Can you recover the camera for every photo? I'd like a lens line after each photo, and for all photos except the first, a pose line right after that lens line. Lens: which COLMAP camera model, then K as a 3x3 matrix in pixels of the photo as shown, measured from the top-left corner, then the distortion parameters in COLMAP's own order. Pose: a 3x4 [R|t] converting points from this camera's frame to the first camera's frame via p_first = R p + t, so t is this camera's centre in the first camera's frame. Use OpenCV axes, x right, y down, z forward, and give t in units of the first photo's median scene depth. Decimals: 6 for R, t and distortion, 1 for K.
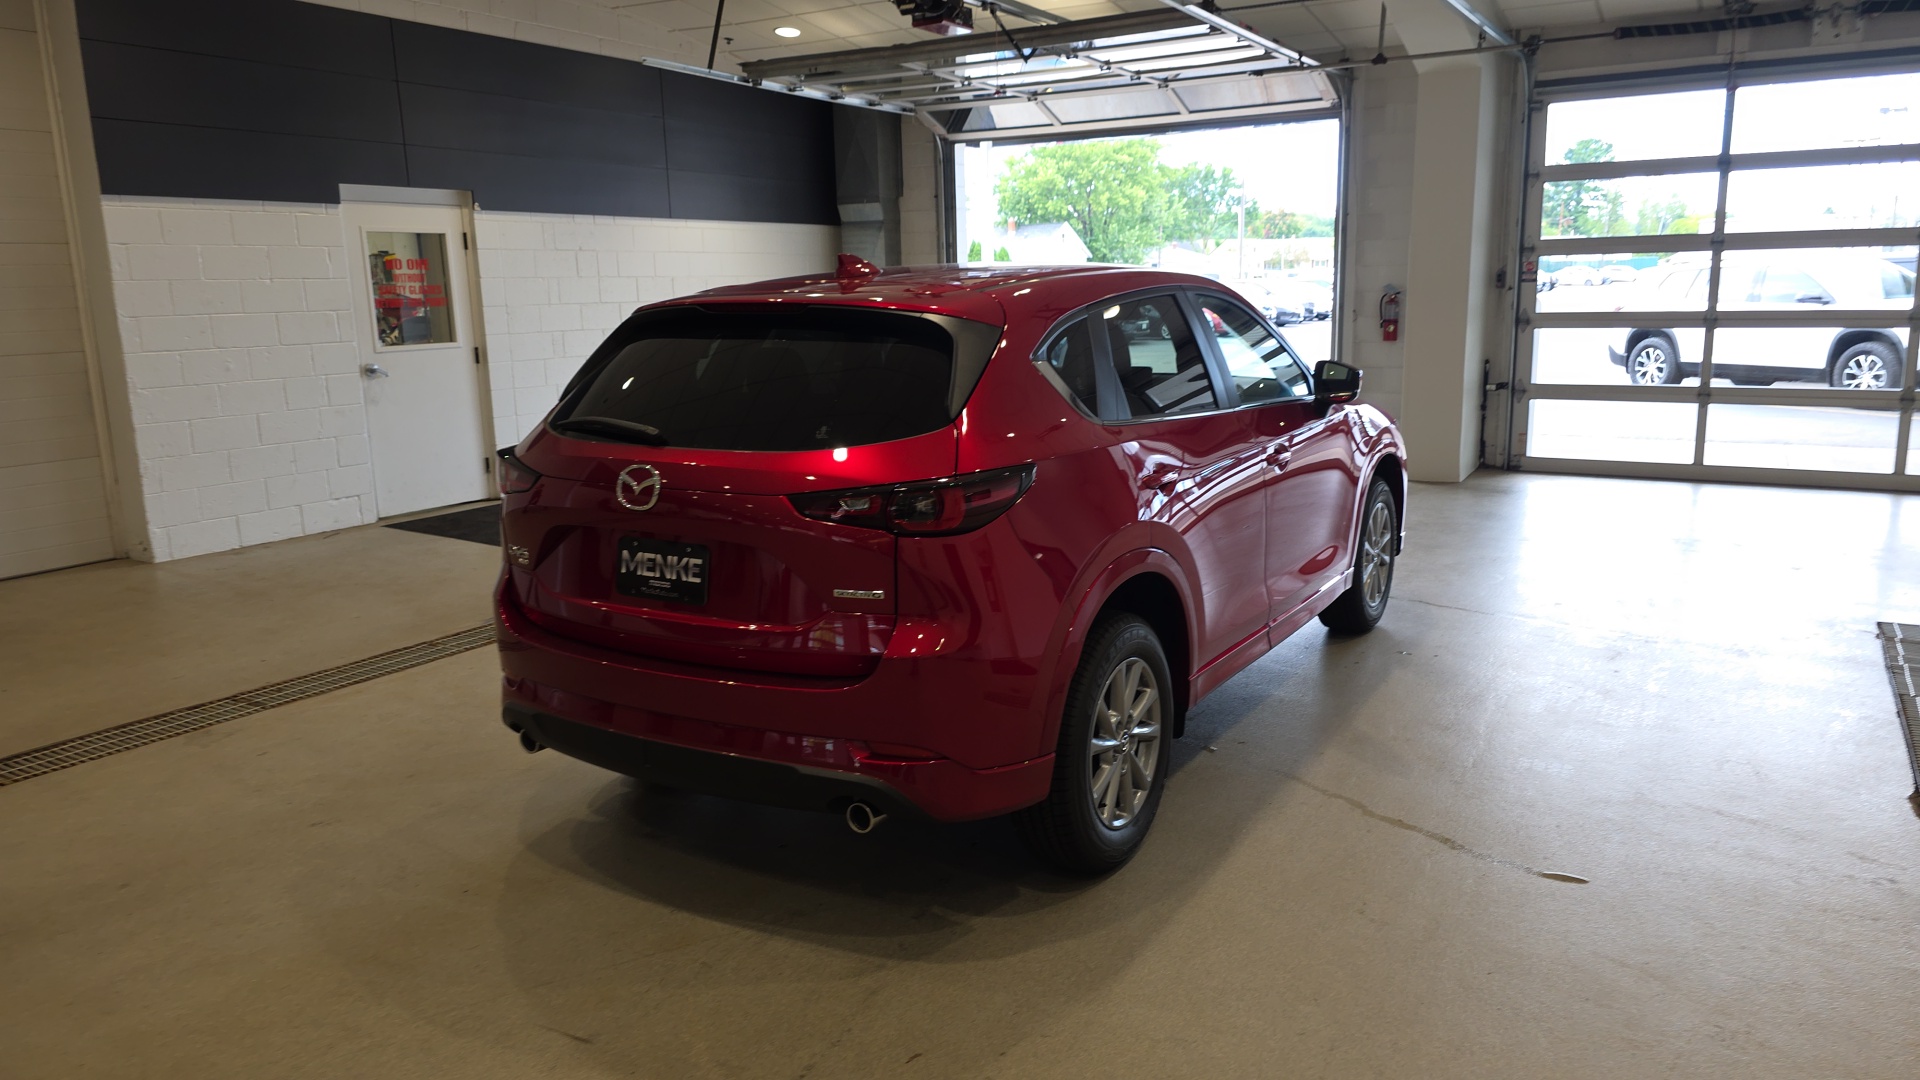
lens RADIAL K [[1293.0, 0, 987.1], [0, 1293.0, 539.2], [0, 0, 1]] dist [0.062606, -0.061119]
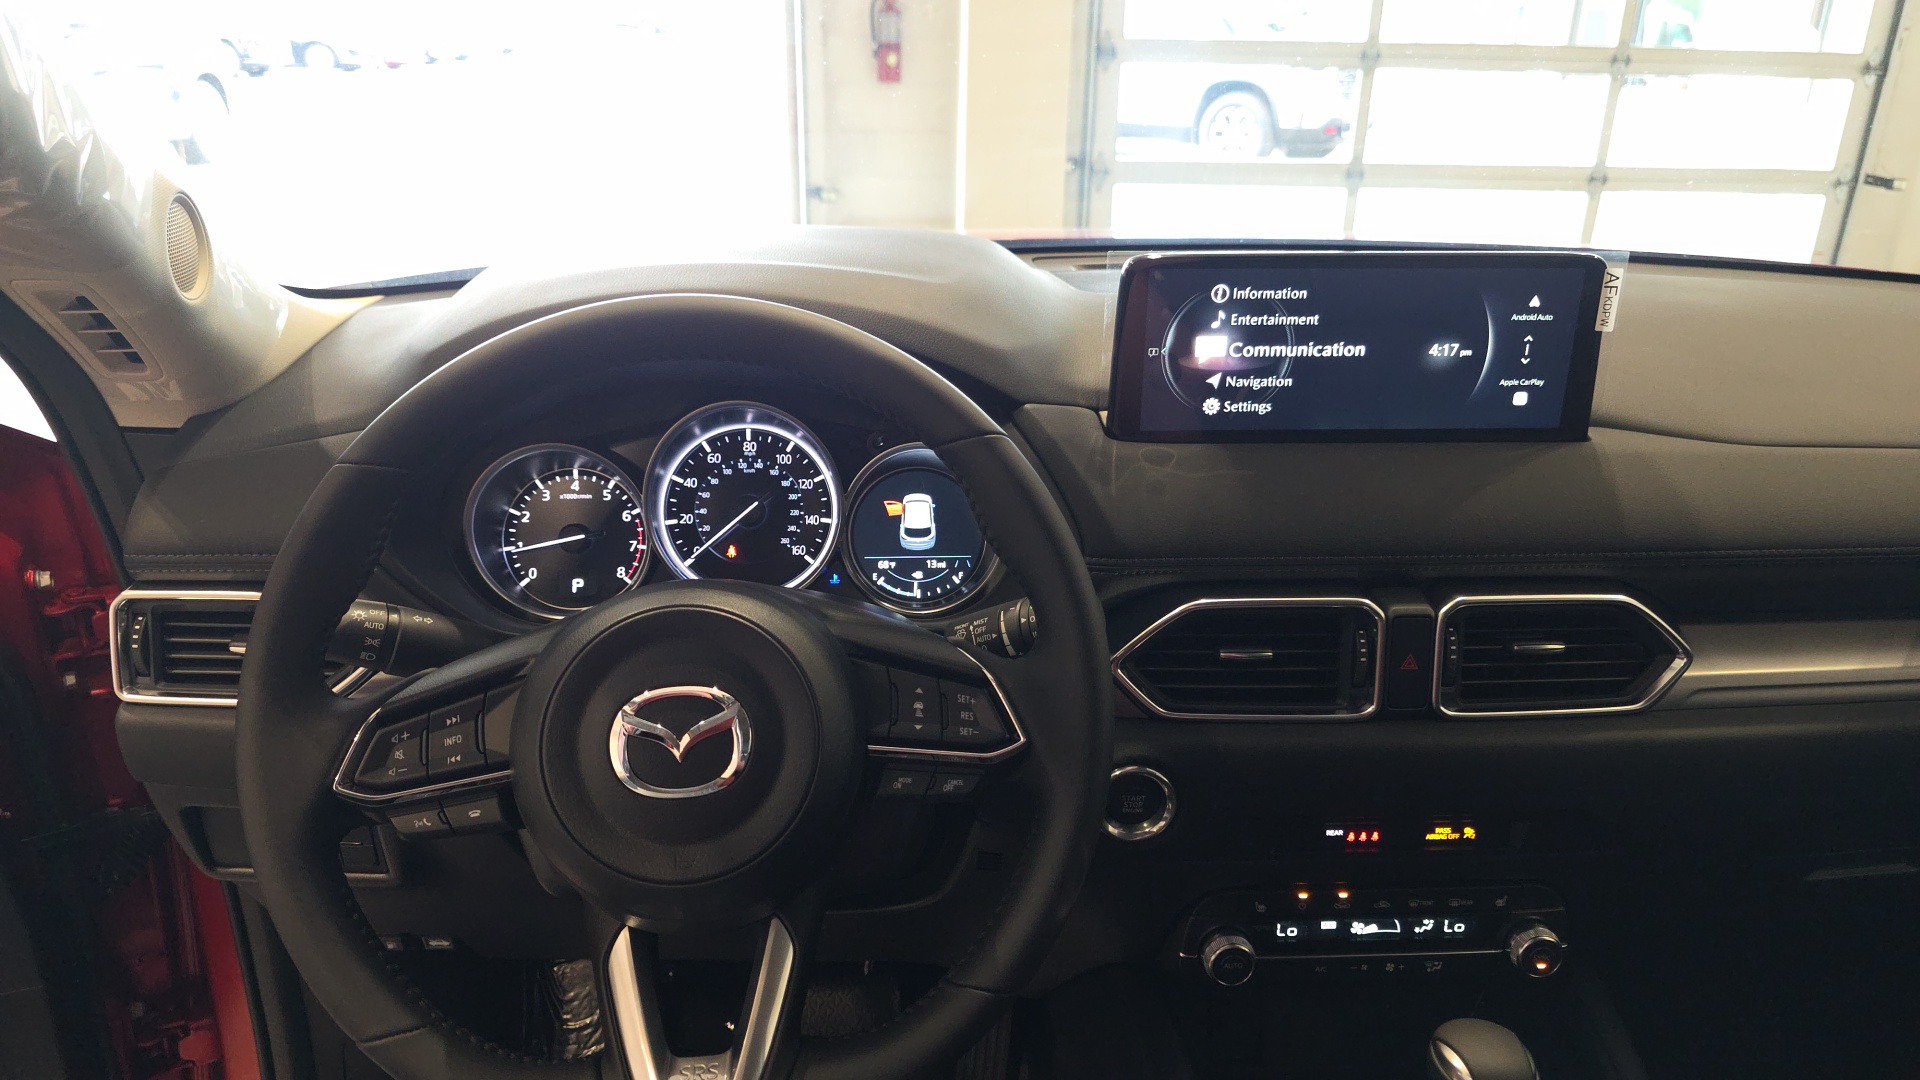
lens RADIAL K [[1293.0, 0, 983.3], [0, 1293.0, 543.2], [0, 0, 1]] dist [0.062606, -0.061119]
pose [[0.817675, -0.178363, 0.547352, -0.003948], [0.073327, 0.975317, 0.208281, -0.082302], [-0.570991, -0.130170, 0.810571, 0.558211]]
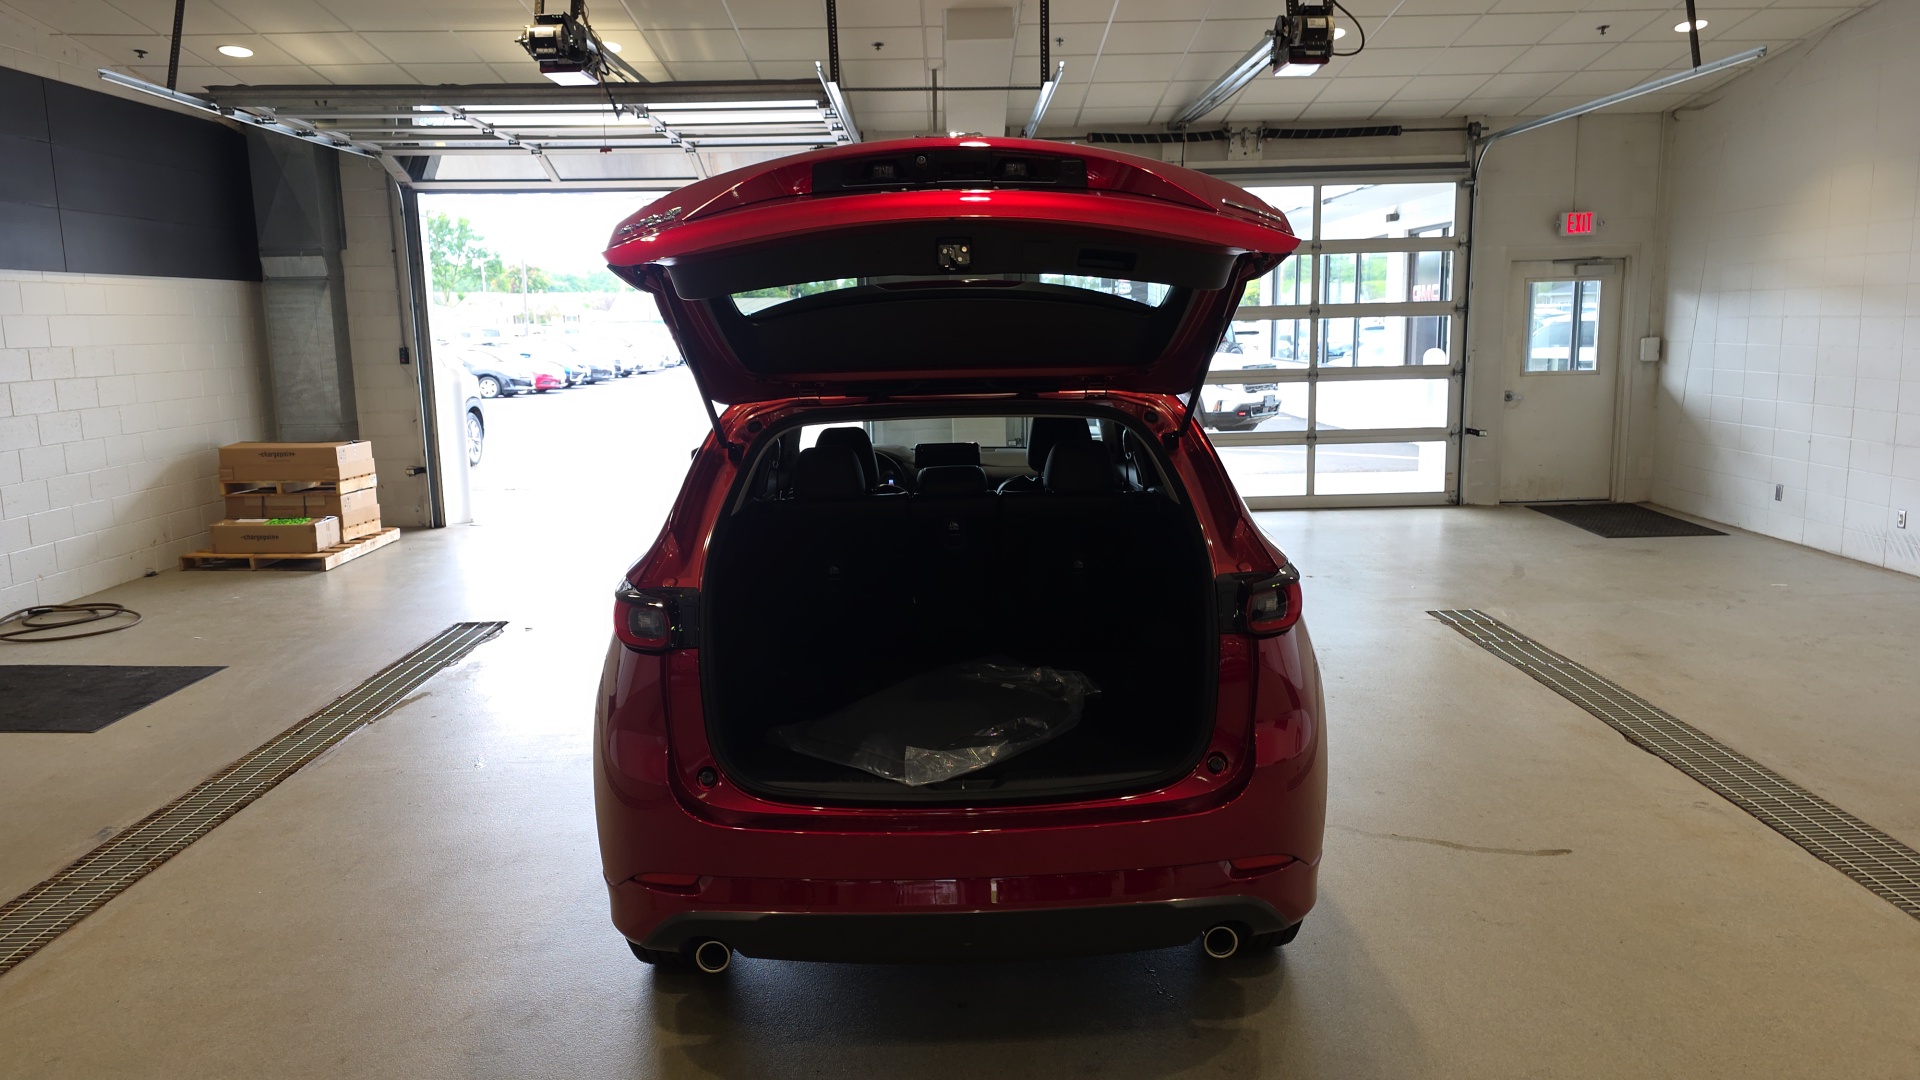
lens RADIAL K [[1293.0, 0, 972.1], [0, 1293.0, 523.8], [0, 0, 1]] dist [0.062606, -0.061119]
pose [[0.850530, -0.080801, 0.519683, -0.242202], [0.107760, 0.993937, -0.021826, -0.028810], [-0.514769, 0.074565, 0.854080, 0.088378]]
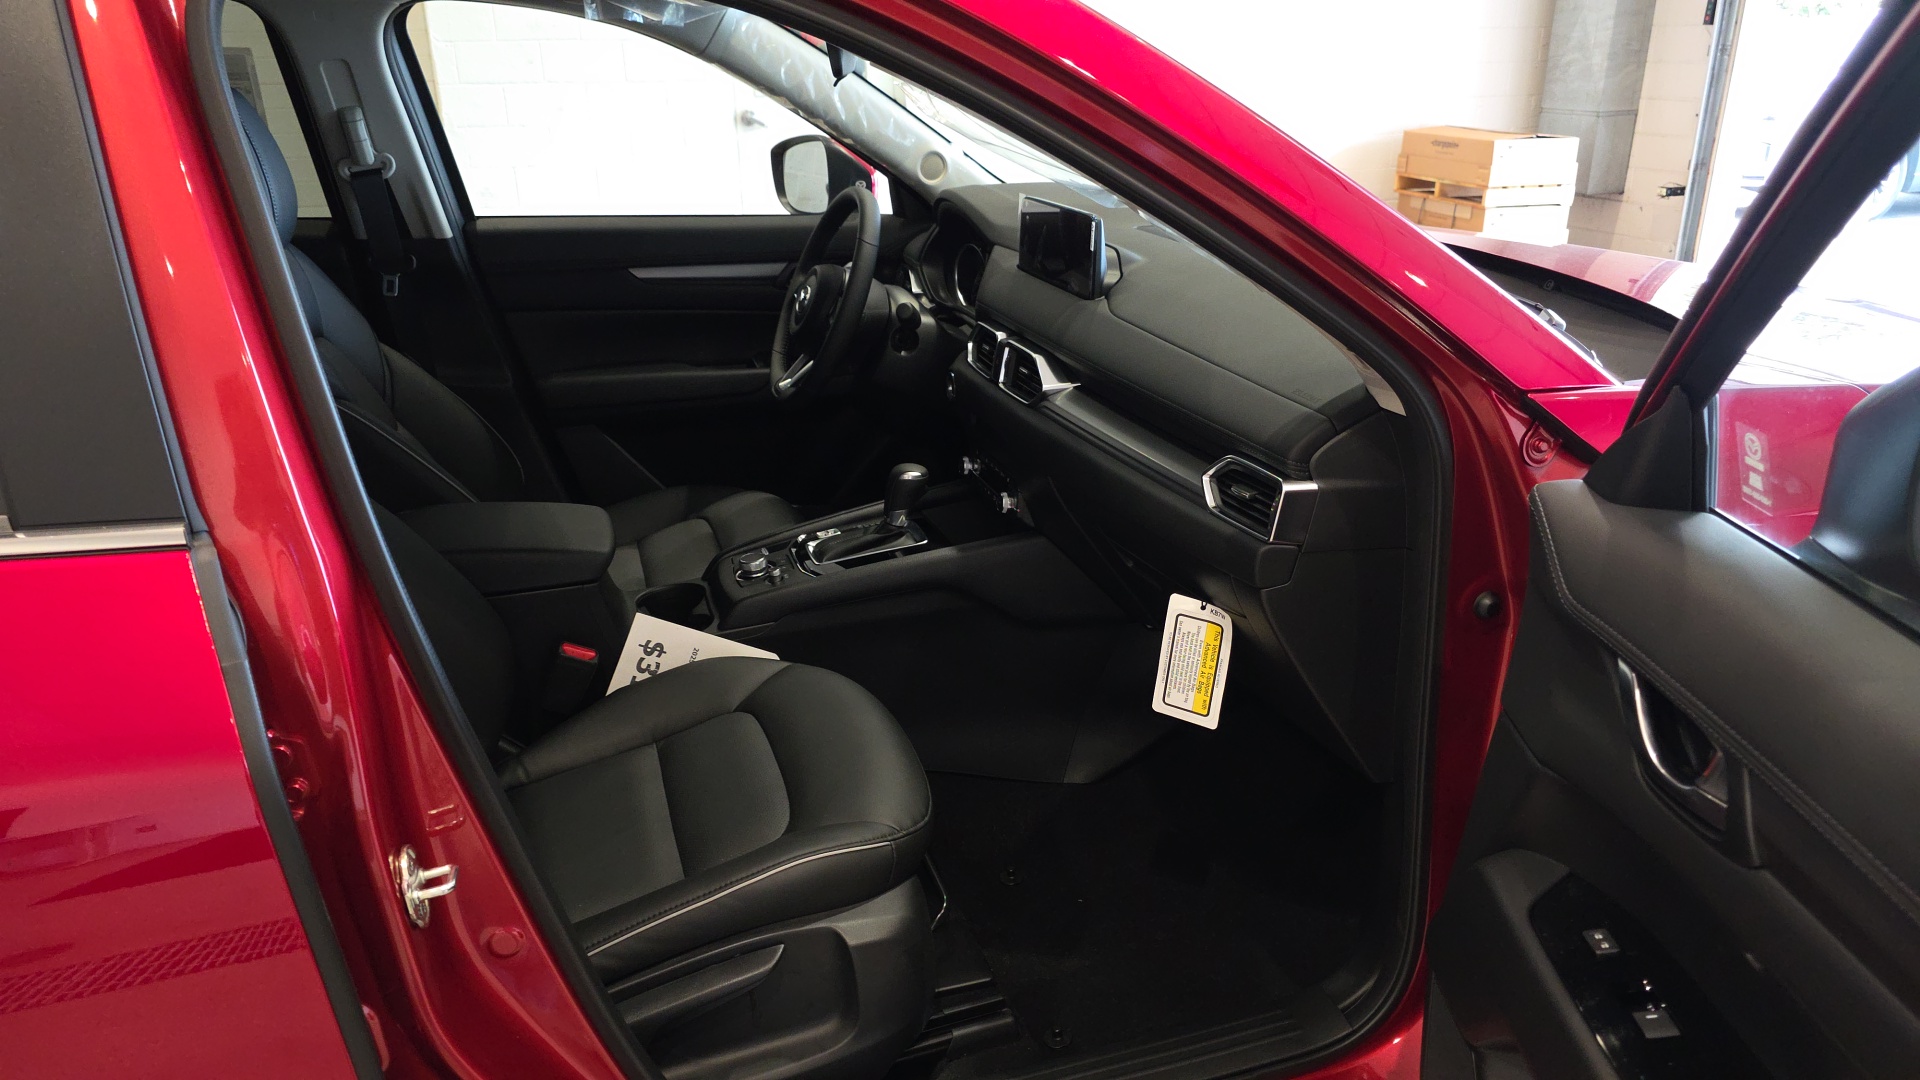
lens RADIAL K [[1293.0, 0, 966.2], [0, 1293.0, 533.9], [0, 0, 1]] dist [0.062606, -0.061119]
pose [[0.737086, 0.245364, -0.629684, 0.197144], [-0.131455, 0.966019, 0.222544, -0.074527], [0.662891, -0.081259, 0.744293, 0.442359]]
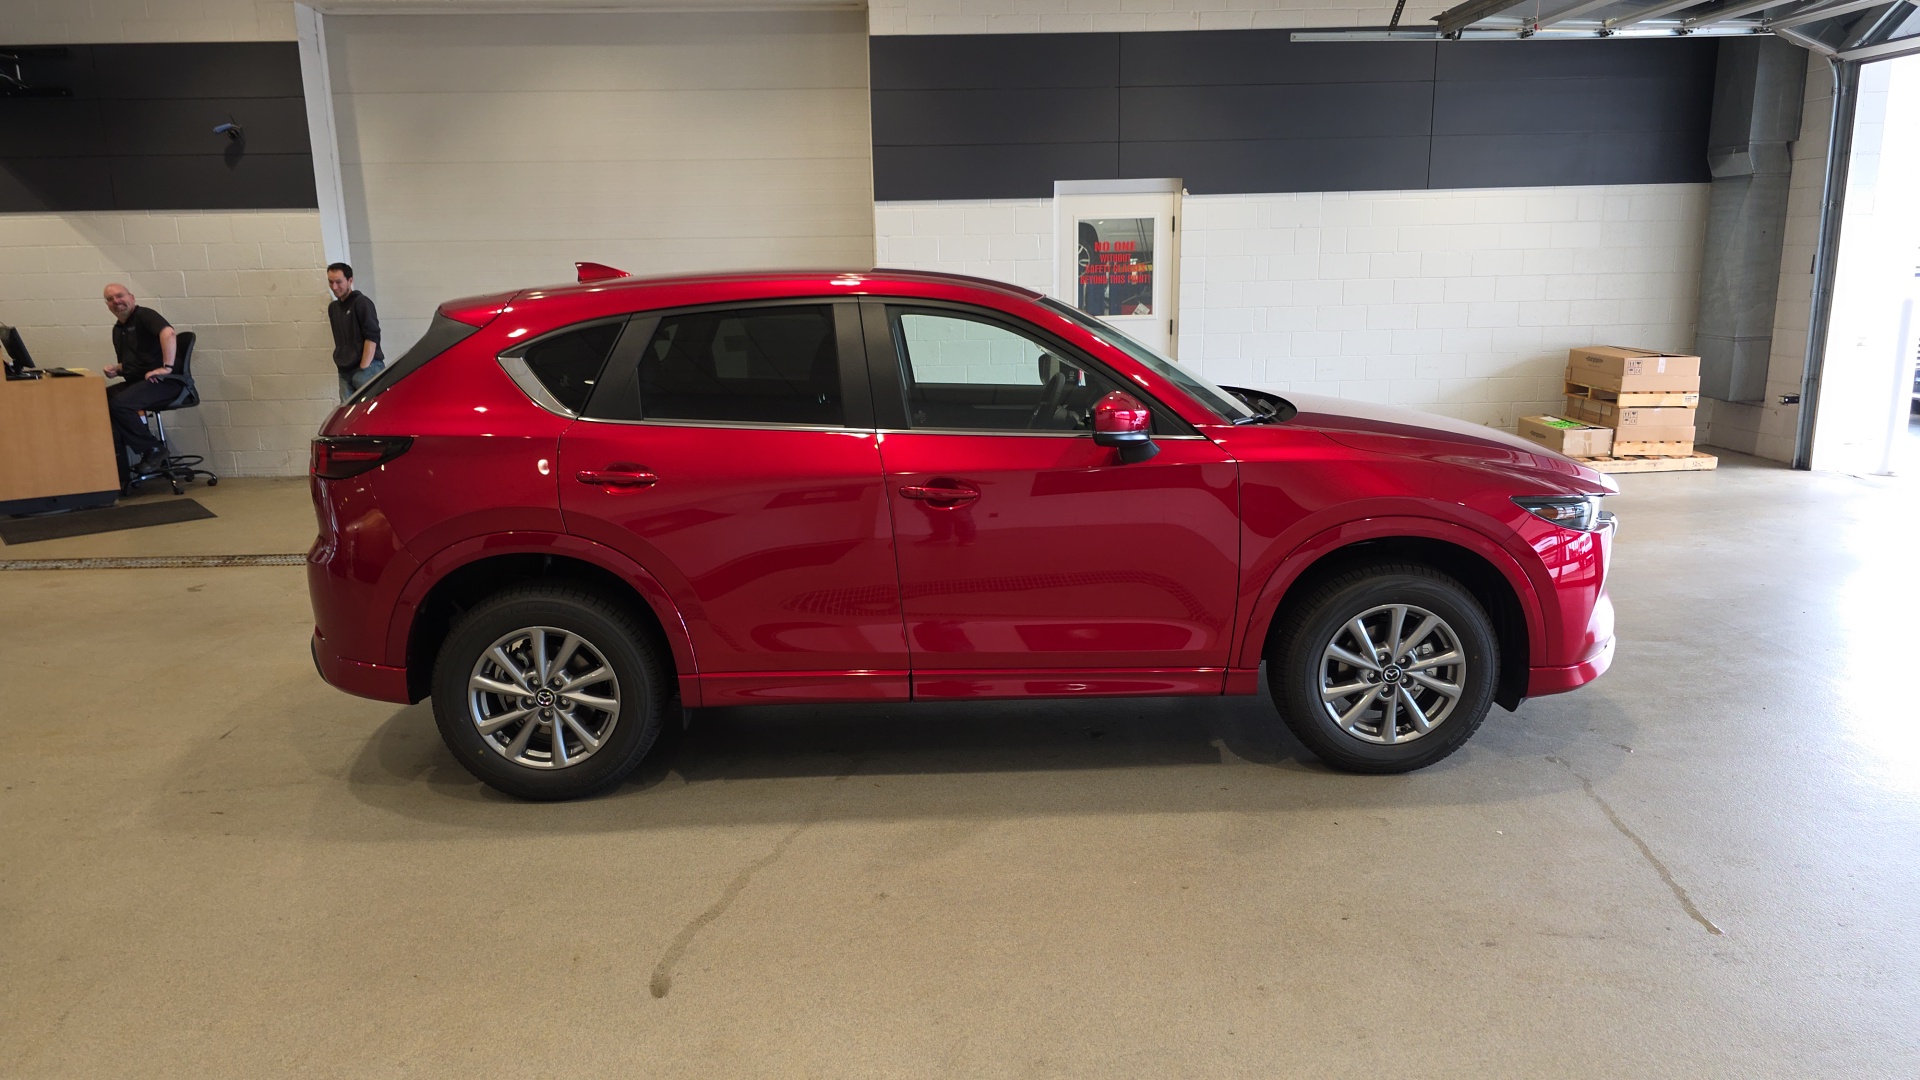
lens RADIAL K [[1293.0, 0, 966.5], [0, 1293.0, 544.3], [0, 0, 1]] dist [0.062606, -0.061119]
pose [[0.533664, 0.190438, -0.823976, 0.482086], [-0.159801, 0.979472, 0.122878, -0.069199], [0.830461, 0.066097, 0.553141, 0.261447]]
